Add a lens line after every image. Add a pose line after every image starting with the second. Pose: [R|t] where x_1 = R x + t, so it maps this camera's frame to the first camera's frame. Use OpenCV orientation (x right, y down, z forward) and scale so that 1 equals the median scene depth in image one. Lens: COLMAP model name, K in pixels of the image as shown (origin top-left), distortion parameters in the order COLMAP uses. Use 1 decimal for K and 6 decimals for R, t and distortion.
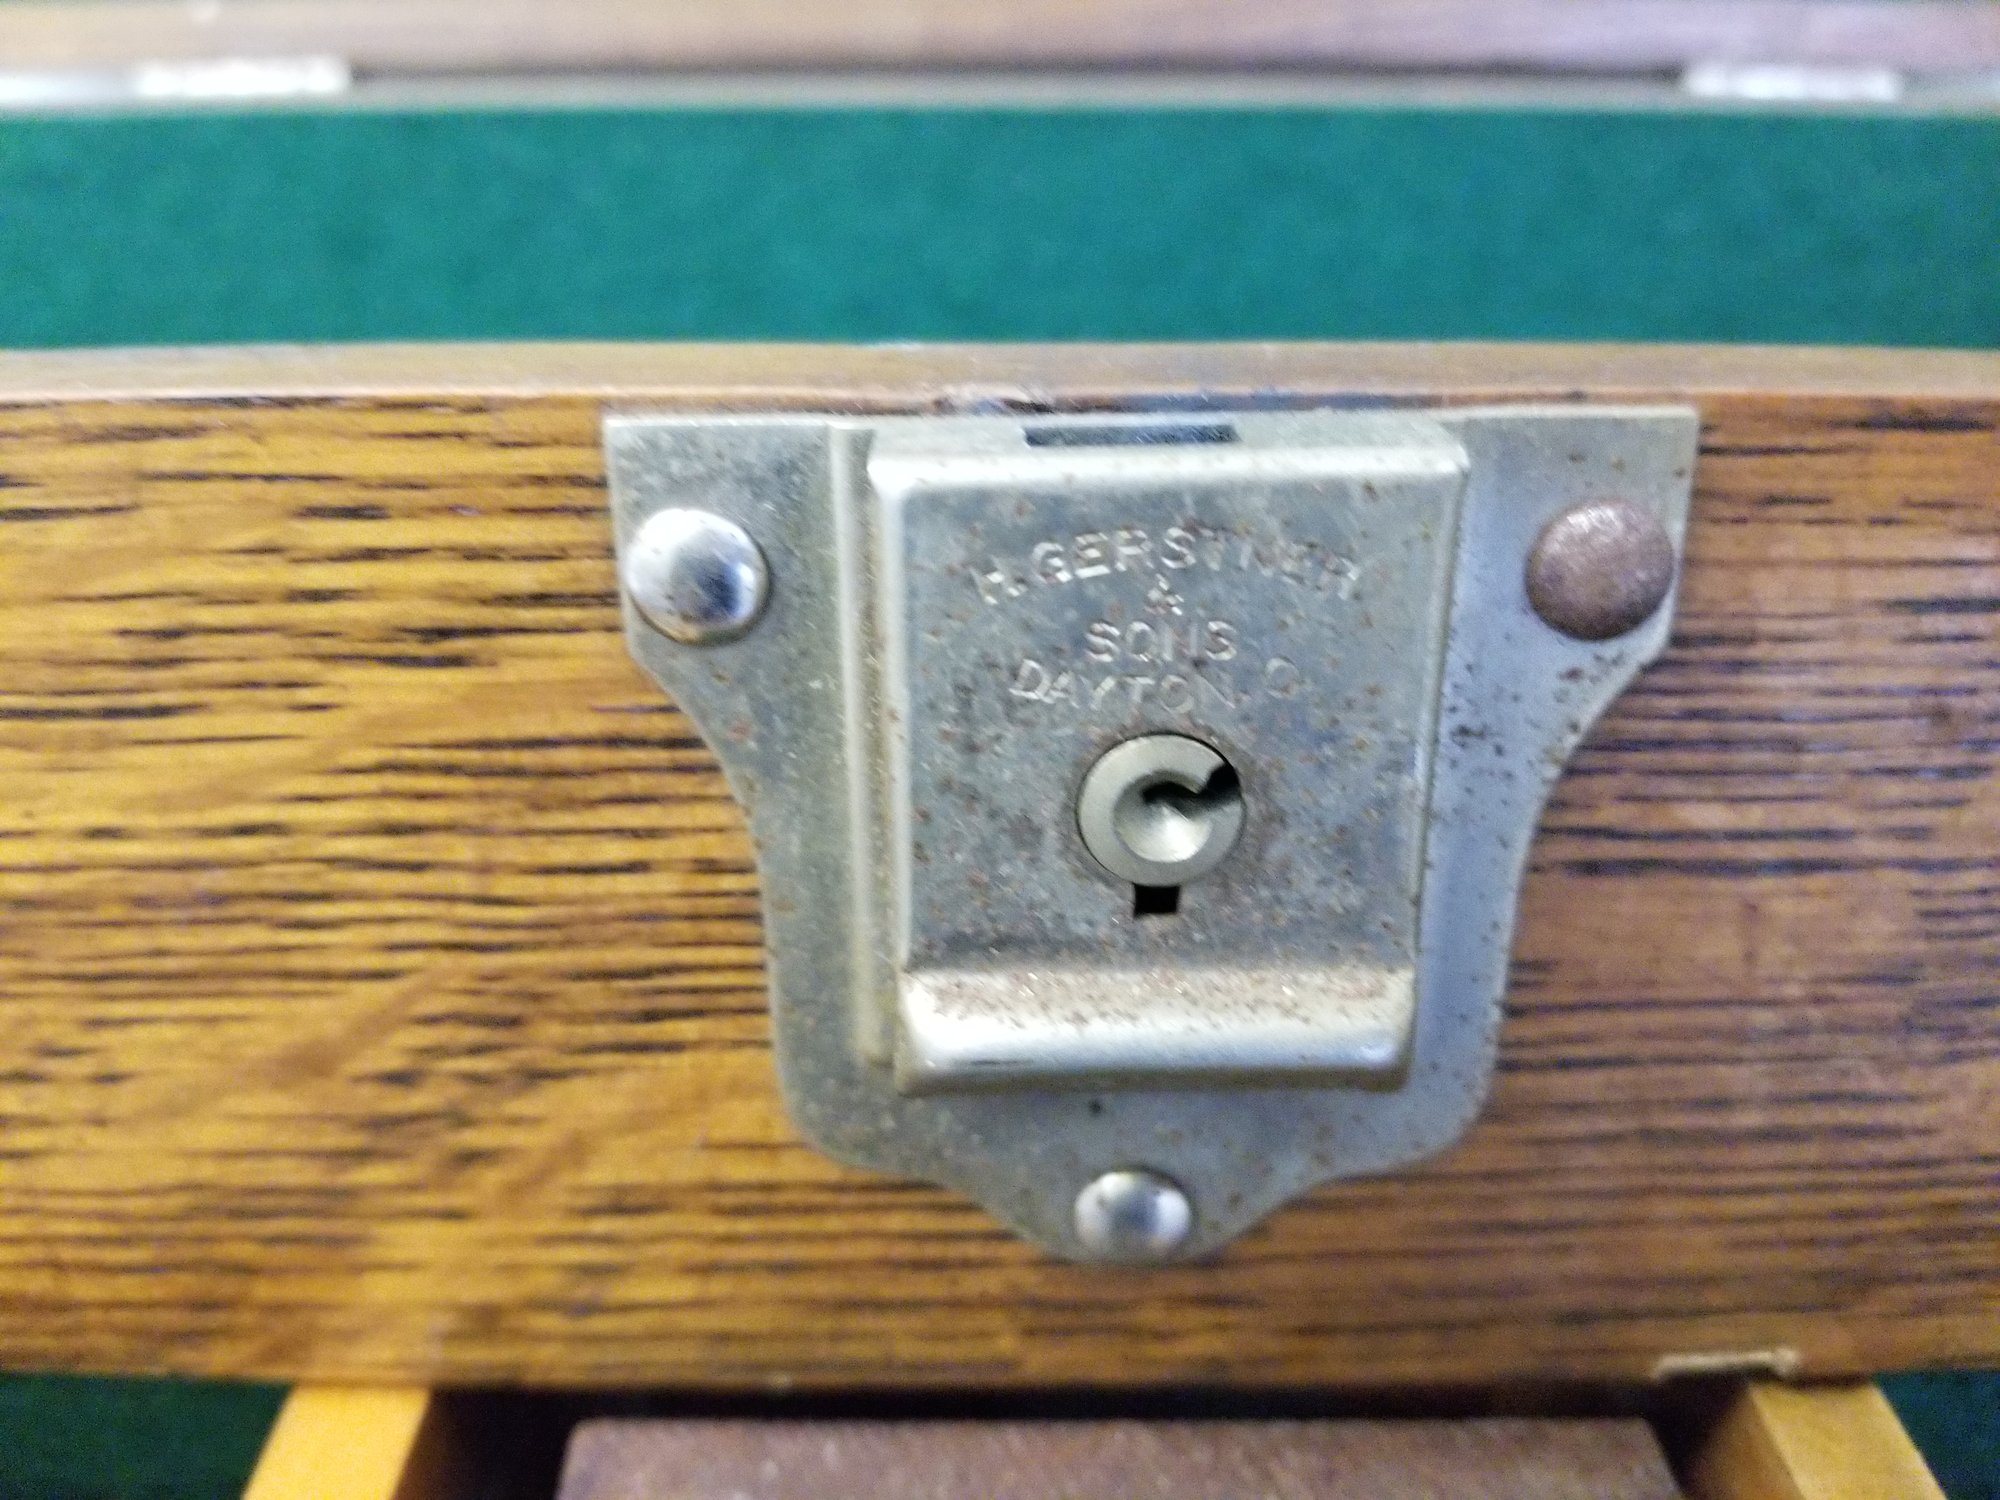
lens RADIAL K [[1620.4, 0, 1008.3], [0, 1620.4, 738.9], [0, 0, 1]] dist [0.011281, -0.048446]
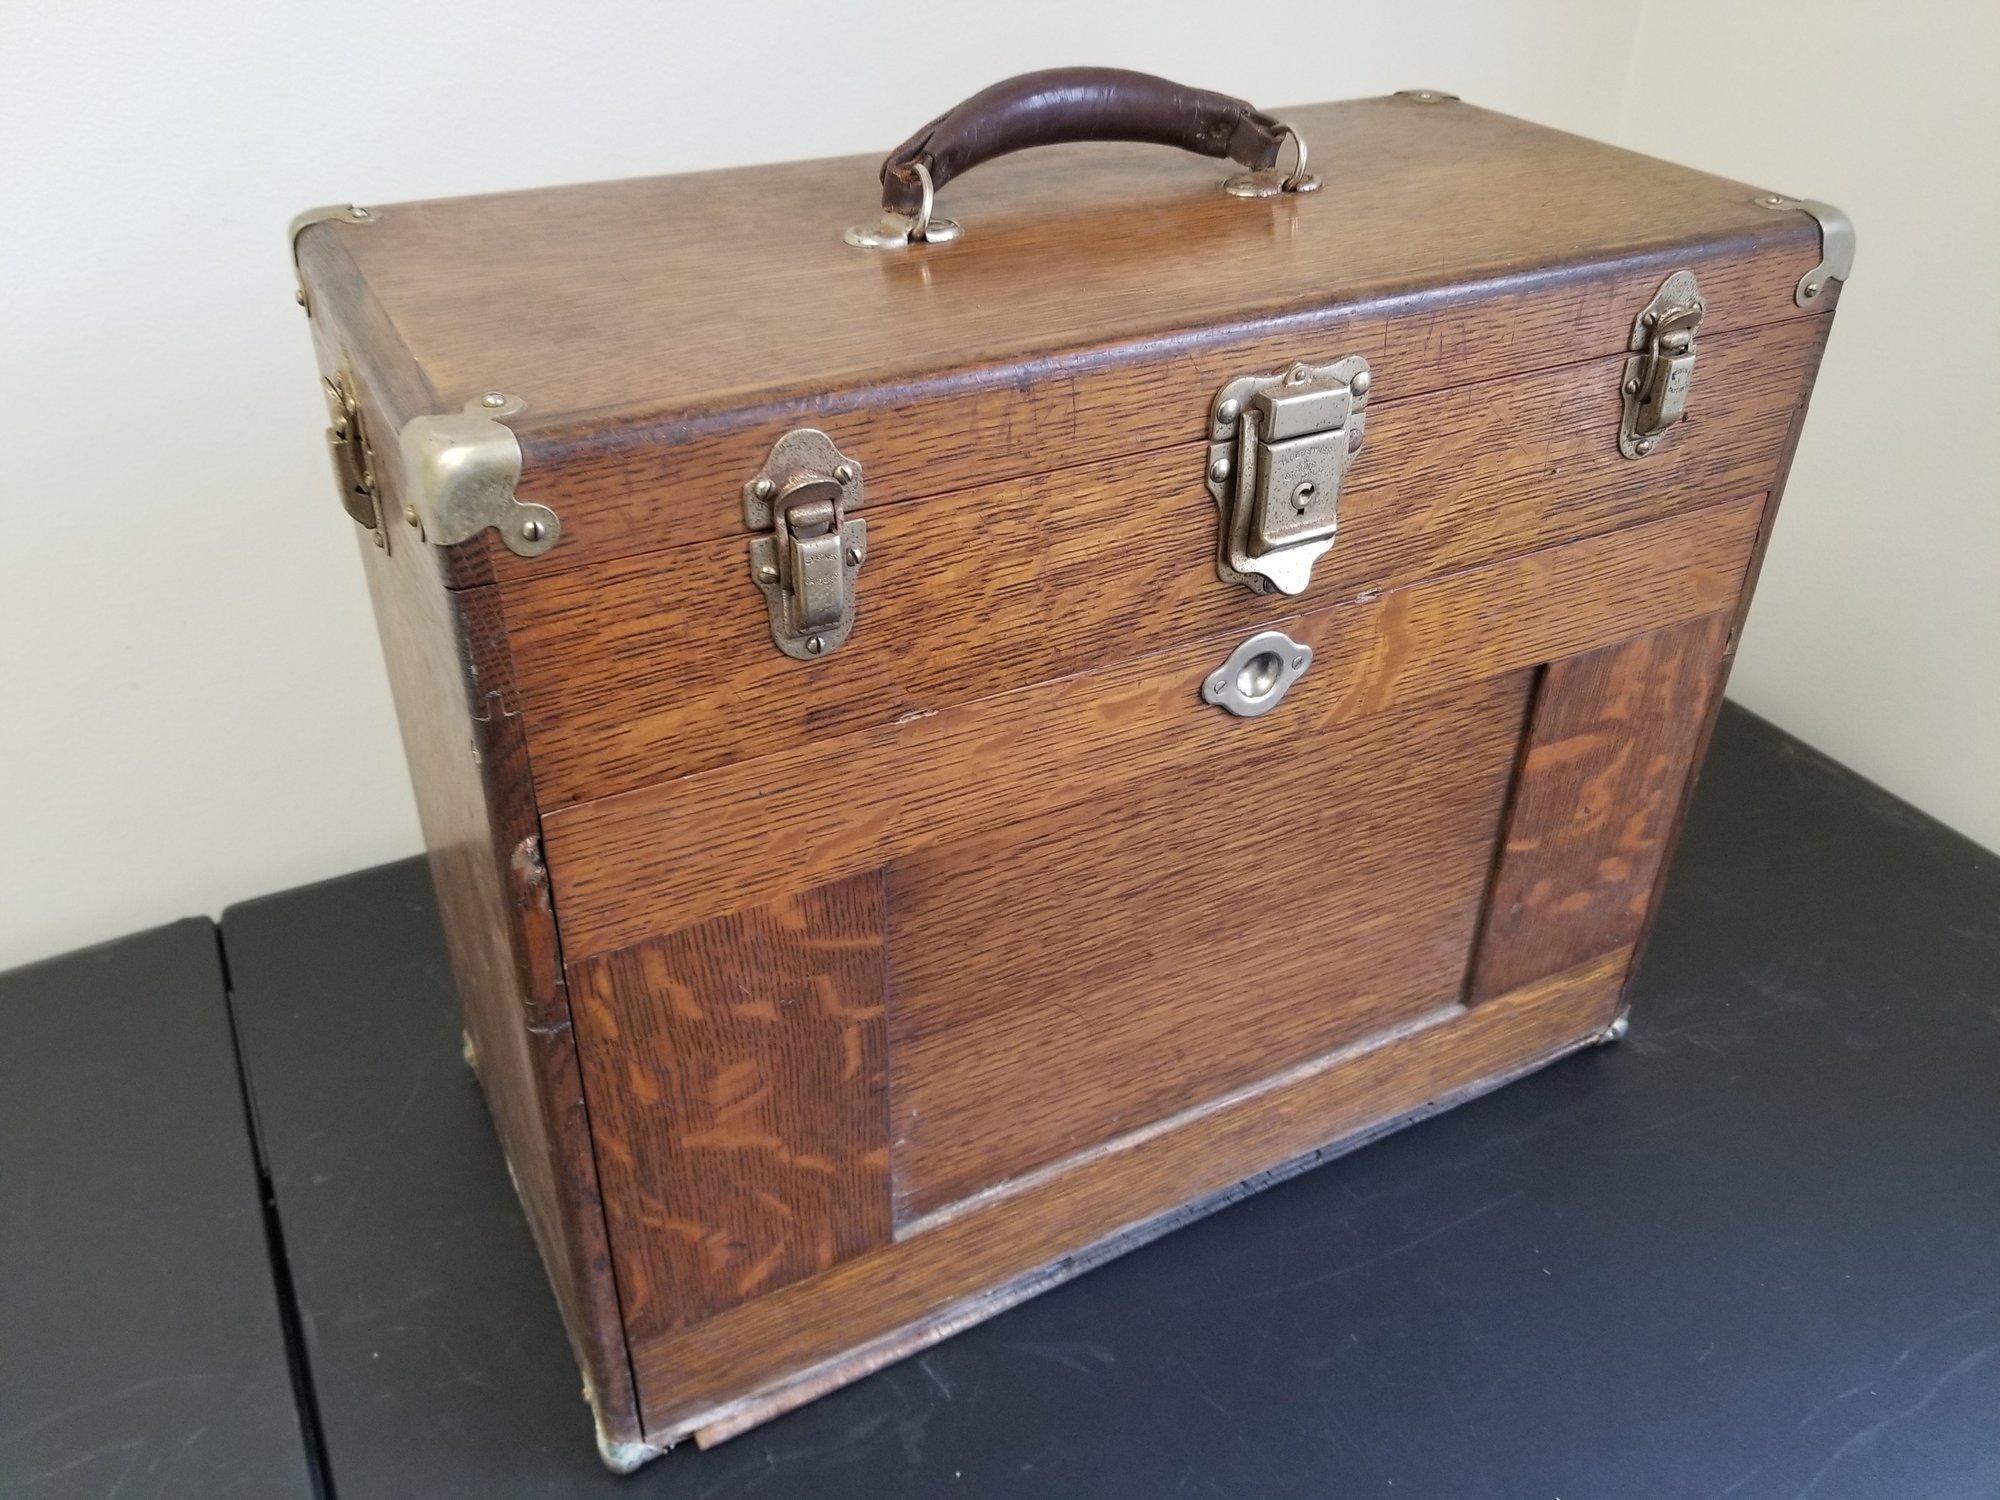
lens RADIAL K [[1620.4, 0, 985.6], [0, 1620.4, 746.4], [0, 0, 1]] dist [0.011281, -0.048446]
pose [[0.892855, -0.246849, 0.376664, -2.832599], [0.179771, 0.962225, 0.204465, -0.412149], [-0.412907, -0.114844, 0.903503, -3.317947]]
